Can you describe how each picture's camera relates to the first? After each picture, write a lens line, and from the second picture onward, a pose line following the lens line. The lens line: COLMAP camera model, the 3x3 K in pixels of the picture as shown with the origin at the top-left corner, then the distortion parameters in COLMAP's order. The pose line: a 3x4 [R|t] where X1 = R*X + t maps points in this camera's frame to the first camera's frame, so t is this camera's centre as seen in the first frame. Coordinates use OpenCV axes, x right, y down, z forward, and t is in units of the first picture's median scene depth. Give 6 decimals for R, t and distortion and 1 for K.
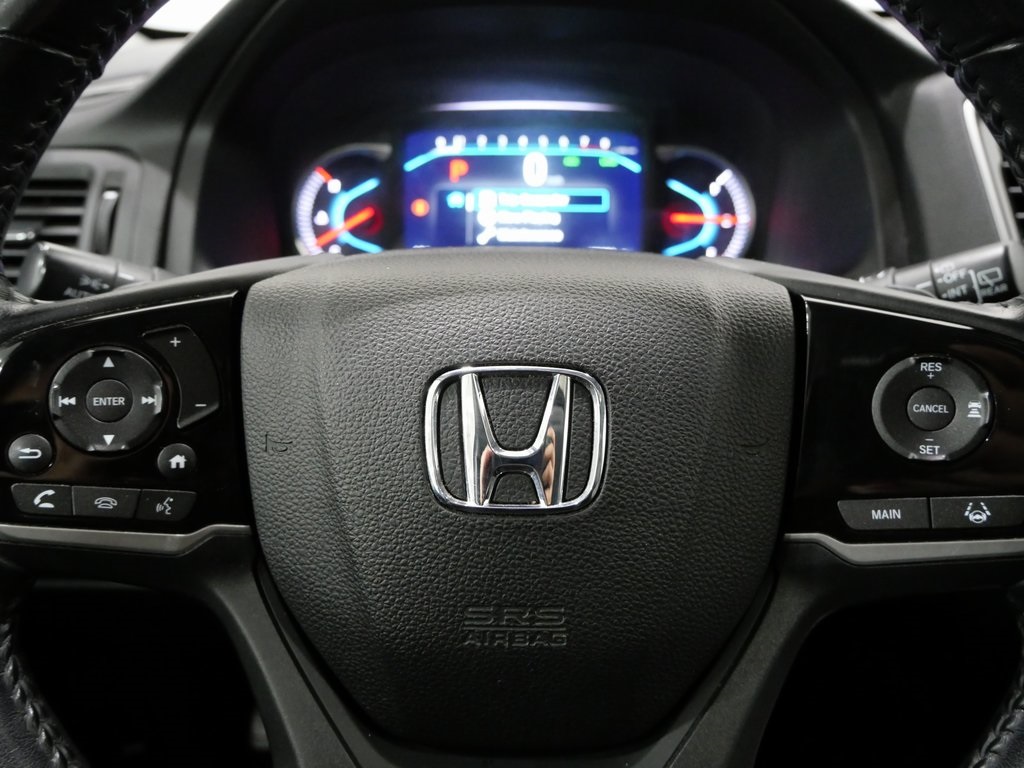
lens RADIAL K [[848.8, 0, 510.5], [0, 848.8, 384.4], [0, 0, 1]] dist [-0.009281, -0.020935]
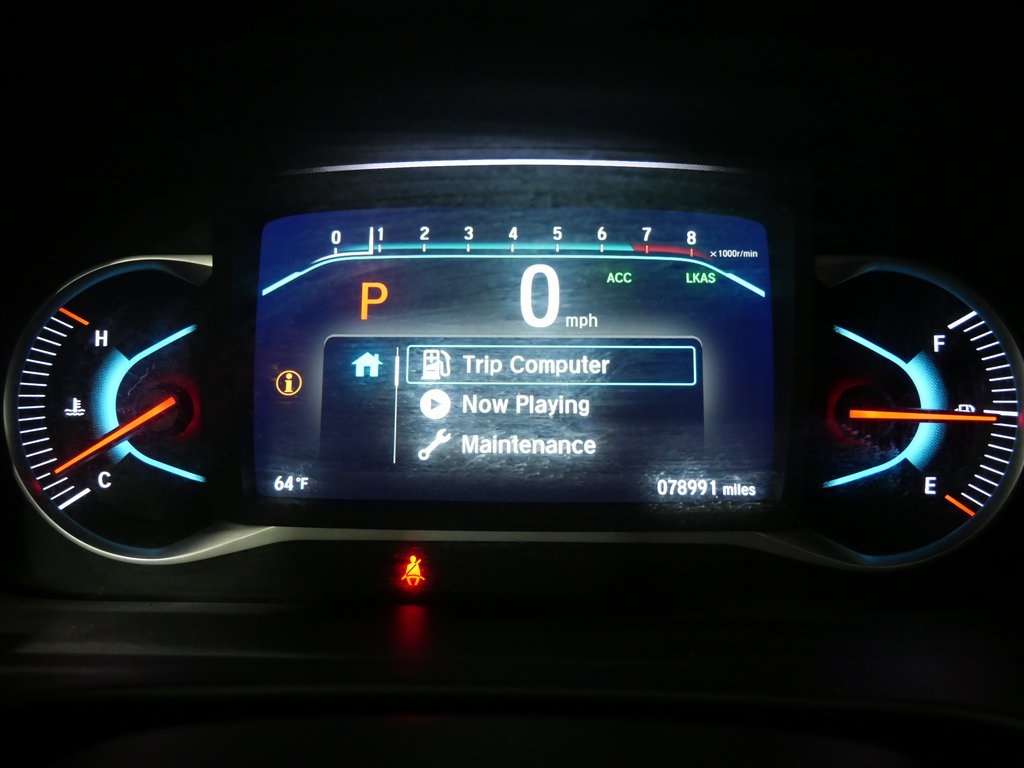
lens RADIAL K [[1020.1, 0, 511.2], [0, 1020.1, 386.9], [0, 0, 1]] dist [-0.020718, 0.000000]
pose [[0.999967, -0.003531, -0.007308, 0.017498], [0.003346, 0.999677, -0.025208, -0.191461], [0.007394, 0.025182, 0.999656, 0.450907]]
